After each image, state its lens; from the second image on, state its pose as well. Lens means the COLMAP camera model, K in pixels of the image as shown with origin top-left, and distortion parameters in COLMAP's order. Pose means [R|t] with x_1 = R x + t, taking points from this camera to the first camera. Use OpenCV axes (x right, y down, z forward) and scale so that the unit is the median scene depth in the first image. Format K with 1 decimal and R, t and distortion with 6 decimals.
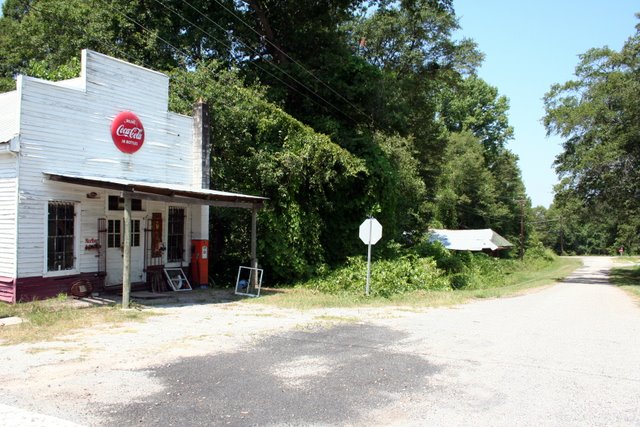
lens RADIAL K [[544.9, 0, 319.9], [0, 544.9, 213.3], [0, 0, 1]] dist [0.003200, 0.003351]
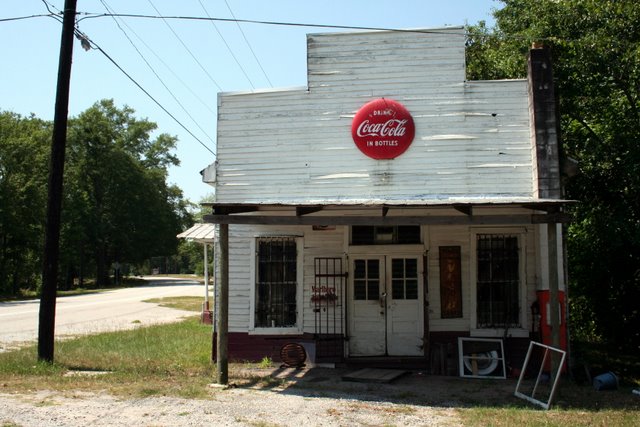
lens RADIAL K [[676.4, 0, 319.9], [0, 676.4, 214.4], [0, 0, 1]] dist [-0.078508, 0.000000]
pose [[0.380296, -0.102977, -0.919114, 0.383897], [0.030149, 0.994634, -0.098964, 0.037950], [0.924373, 0.009925, 0.381360, 0.620447]]
